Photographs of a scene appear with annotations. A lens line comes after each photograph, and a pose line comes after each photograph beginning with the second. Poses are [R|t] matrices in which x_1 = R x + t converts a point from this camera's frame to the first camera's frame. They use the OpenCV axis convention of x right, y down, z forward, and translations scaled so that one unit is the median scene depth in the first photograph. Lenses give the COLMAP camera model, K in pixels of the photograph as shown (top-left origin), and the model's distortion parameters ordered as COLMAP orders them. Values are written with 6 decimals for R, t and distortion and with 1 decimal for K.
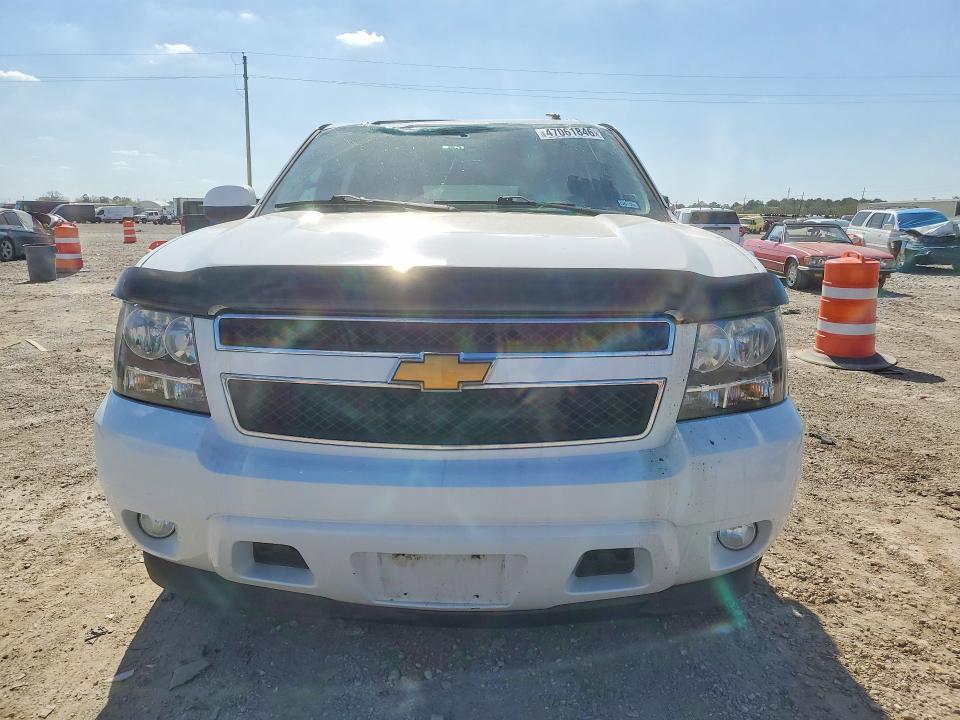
lens RADIAL K [[750.8, 0, 474.5], [0, 750.8, 359.8], [0, 0, 1]] dist [0.008458, 0.003790]
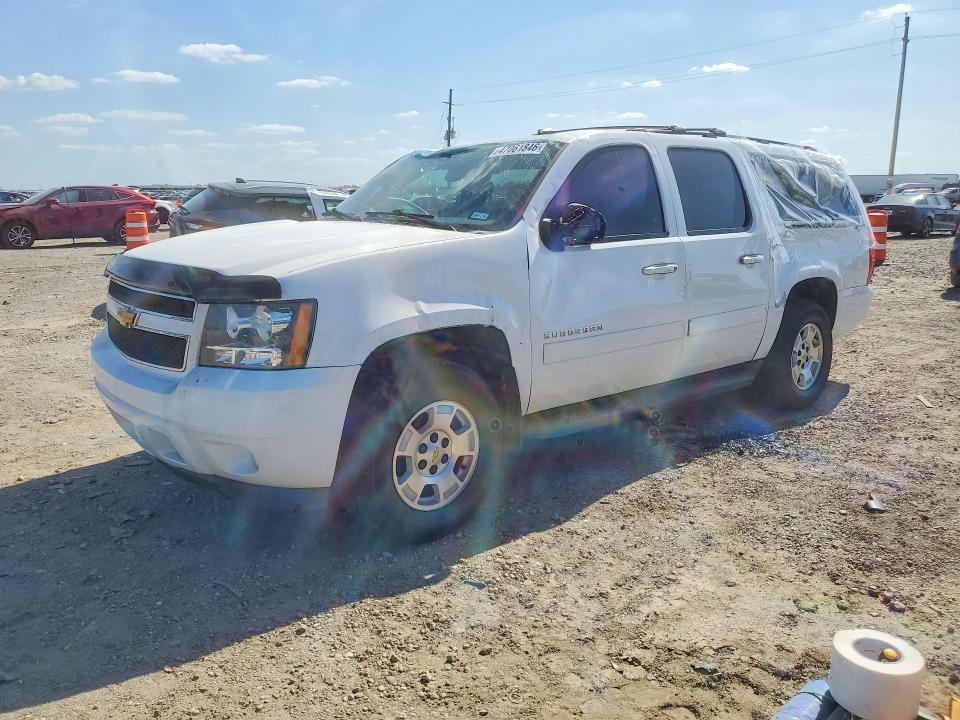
lens RADIAL K [[774.4, 0, 480.0], [0, 774.4, 360.0], [0, 0, 1]] dist [0.006775, 0.009649]
pose [[0.649715, 0.144131, -0.746389, 1.340871], [-0.126714, 0.988658, 0.080613, -0.094553], [0.749542, 0.042202, 0.660610, 0.273001]]
